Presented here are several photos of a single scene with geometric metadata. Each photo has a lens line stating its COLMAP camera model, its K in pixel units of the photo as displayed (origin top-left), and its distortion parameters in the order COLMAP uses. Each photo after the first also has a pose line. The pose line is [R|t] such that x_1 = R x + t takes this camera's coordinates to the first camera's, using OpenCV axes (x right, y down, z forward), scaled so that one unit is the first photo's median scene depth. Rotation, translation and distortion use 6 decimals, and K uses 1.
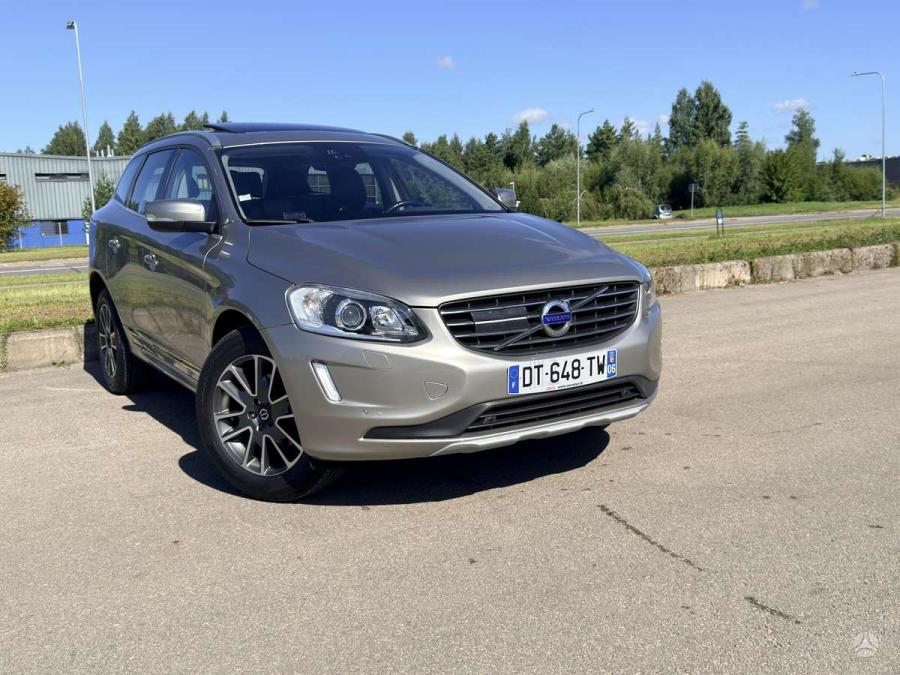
lens RADIAL K [[894.2, 0, 448.8], [0, 894.2, 335.9], [0, 0, 1]] dist [0.177864, -0.410205]
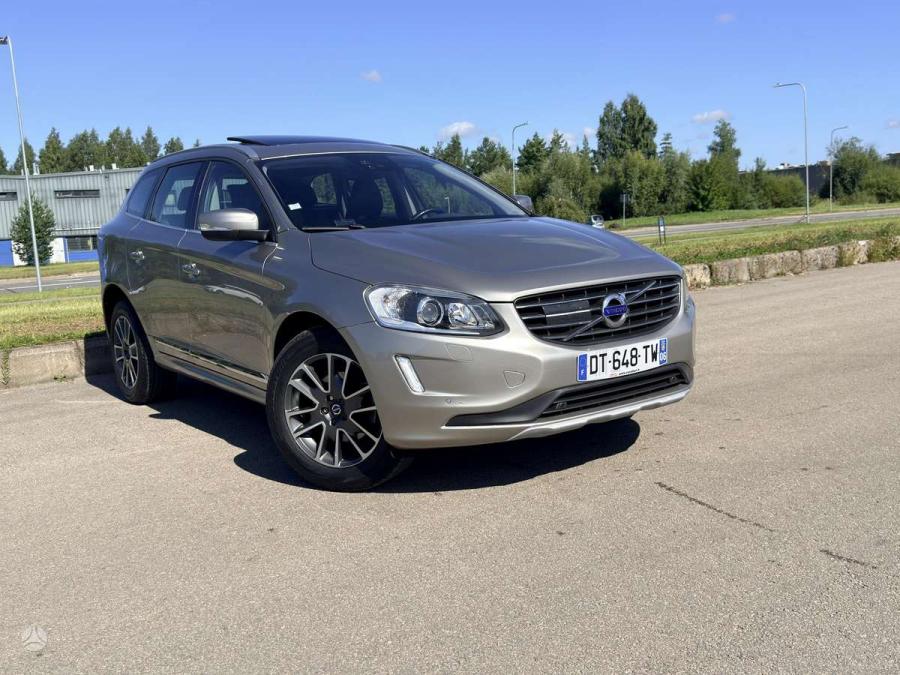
lens RADIAL K [[893.5, 0, 450.4], [0, 893.5, 341.1], [0, 0, 1]] dist [0.179542, -0.403402]
pose [[0.996880, -0.027411, 0.074020, -0.145347], [0.028048, 0.999578, -0.007575, 0.018247], [-0.073781, 0.009628, 0.997228, -0.060678]]
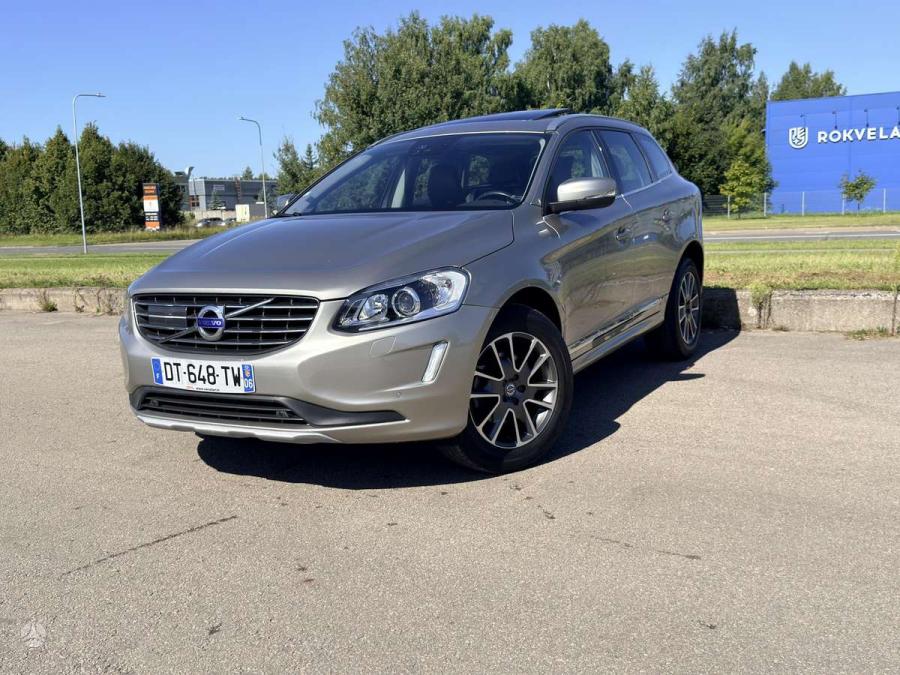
lens RADIAL K [[894.2, 0, 448.8], [0, 894.2, 335.9], [0, 0, 1]] dist [0.177864, -0.410205]
pose [[0.488496, 0.145998, -0.860265, 1.048882], [-0.104421, 0.988599, 0.108483, -0.133237], [0.866295, 0.036836, 0.498172, 0.660947]]
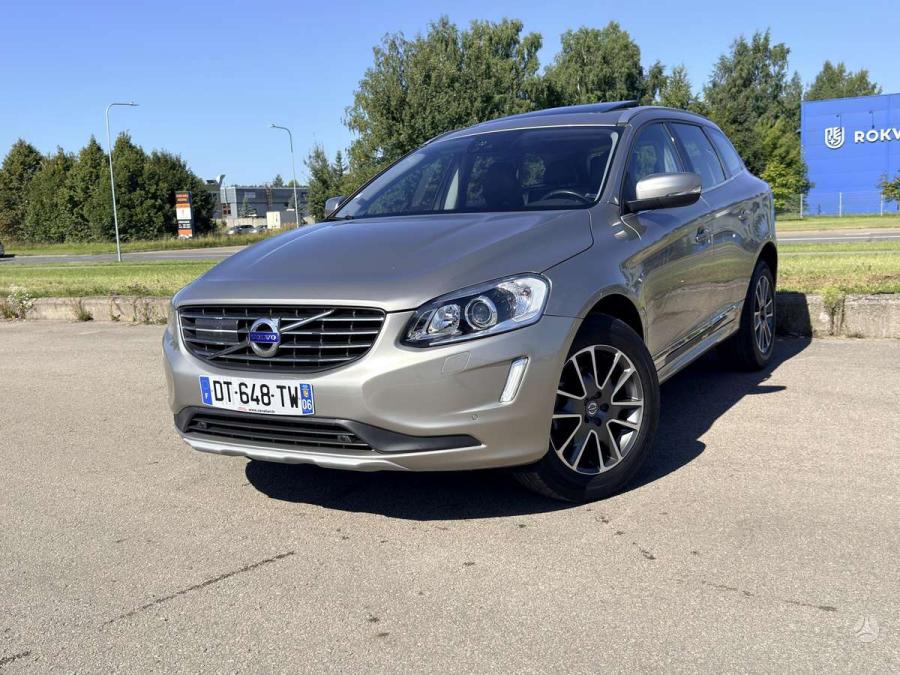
lens RADIAL K [[893.1, 0, 450.0], [0, 893.1, 337.5], [0, 0, 1]] dist [0.174742, -0.382468]
pose [[0.462676, 0.140154, -0.875379, 0.938488], [-0.095551, 0.989556, 0.107932, -0.126534], [0.881363, 0.033705, 0.471236, 0.669271]]
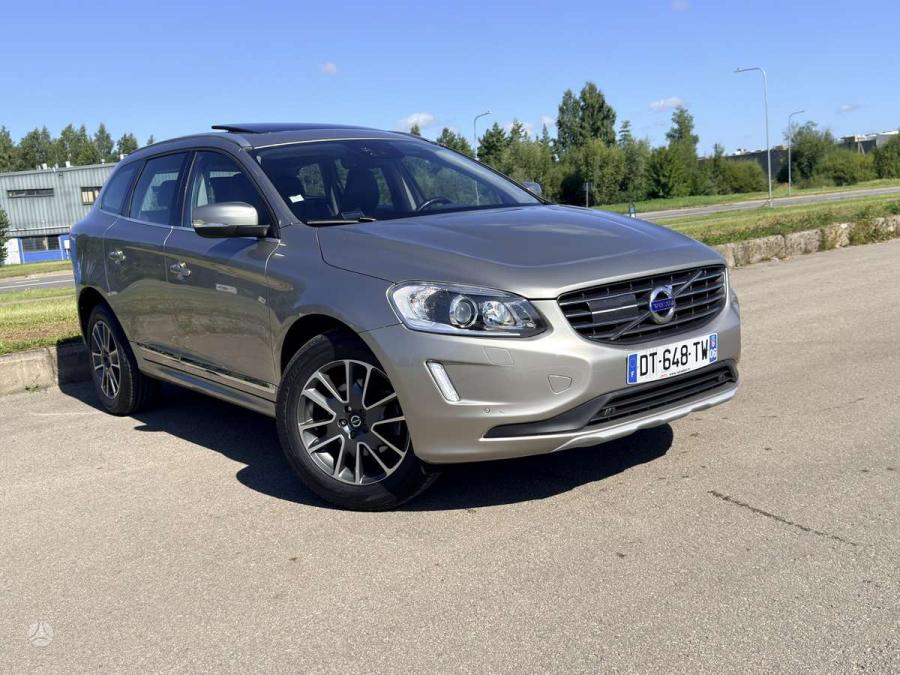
lens RADIAL K [[894.4, 0, 445.0], [0, 894.4, 343.5], [0, 0, 1]] dist [0.175699, -0.387716]
pose [[0.992694, -0.054174, 0.107810, -0.206520], [0.053925, 0.998531, 0.005226, 0.004443], [-0.107934, 0.000626, 0.994158, 0.037600]]
